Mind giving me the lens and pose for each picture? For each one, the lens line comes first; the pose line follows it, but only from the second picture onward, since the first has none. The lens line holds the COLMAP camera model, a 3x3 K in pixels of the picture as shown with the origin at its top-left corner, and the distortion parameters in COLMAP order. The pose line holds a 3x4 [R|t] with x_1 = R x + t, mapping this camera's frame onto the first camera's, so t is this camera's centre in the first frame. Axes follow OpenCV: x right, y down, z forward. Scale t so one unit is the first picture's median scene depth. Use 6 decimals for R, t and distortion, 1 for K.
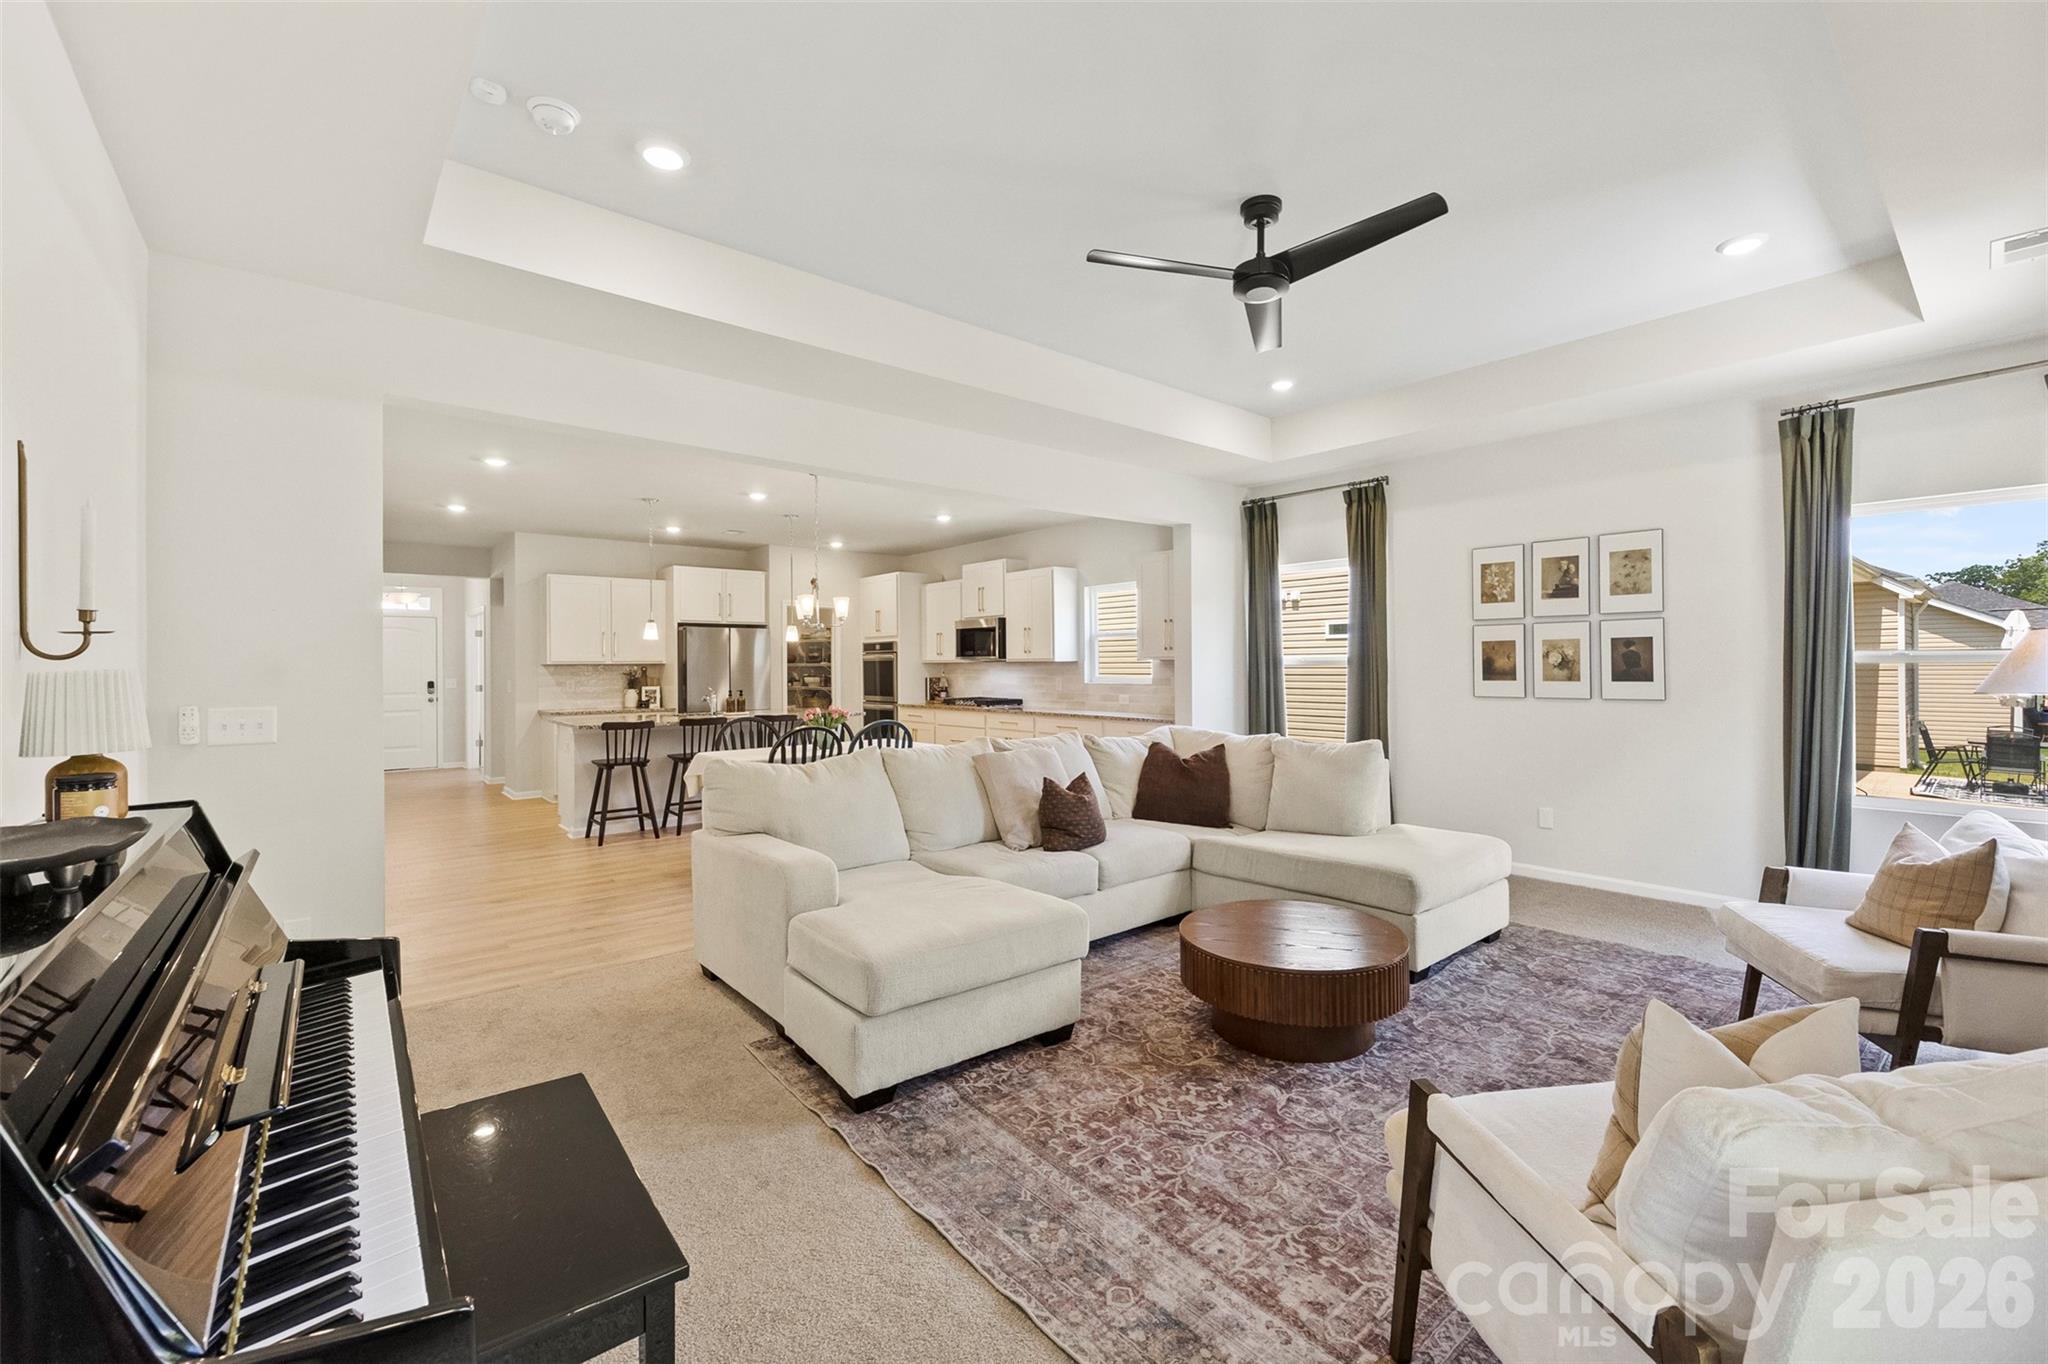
lens RADIAL K [[838.0, 0, 1044.5], [0, 838.0, 661.3], [0, 0, 1]] dist [-0.000697, -0.000905]
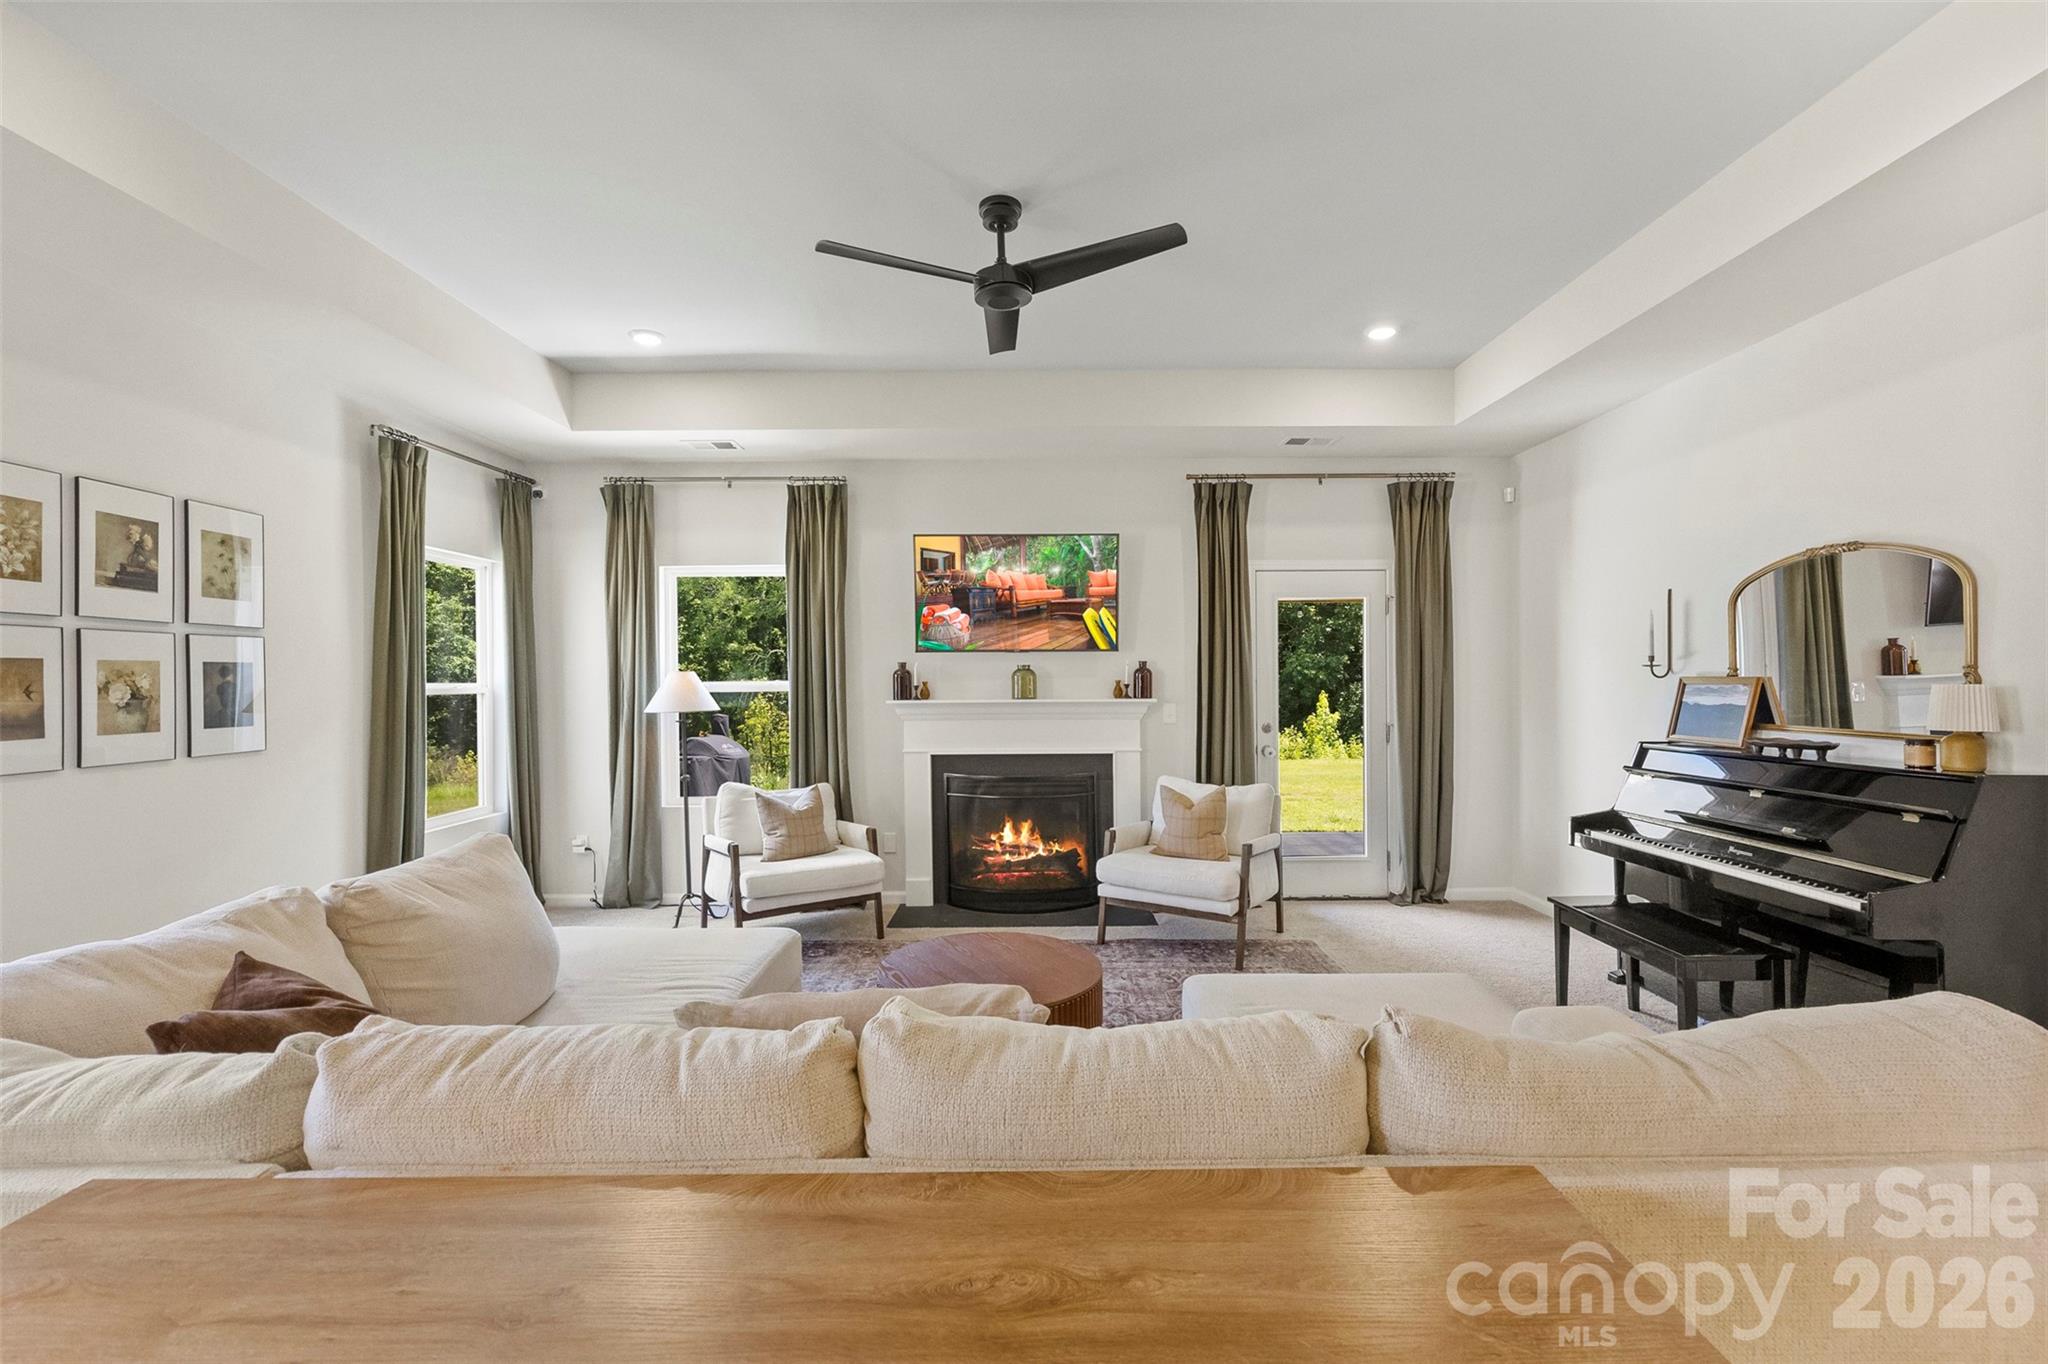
lens RADIAL K [[838.0, 0, 1033.9], [0, 838.0, 685.3], [0, 0, 1]] dist [-0.000697, -0.000905]
pose [[-0.758643, 0.007800, 0.651460, -0.141176], [0.008636, 0.999961, -0.001916, -0.001679], [-0.651449, 0.004172, -0.758681, 0.629189]]
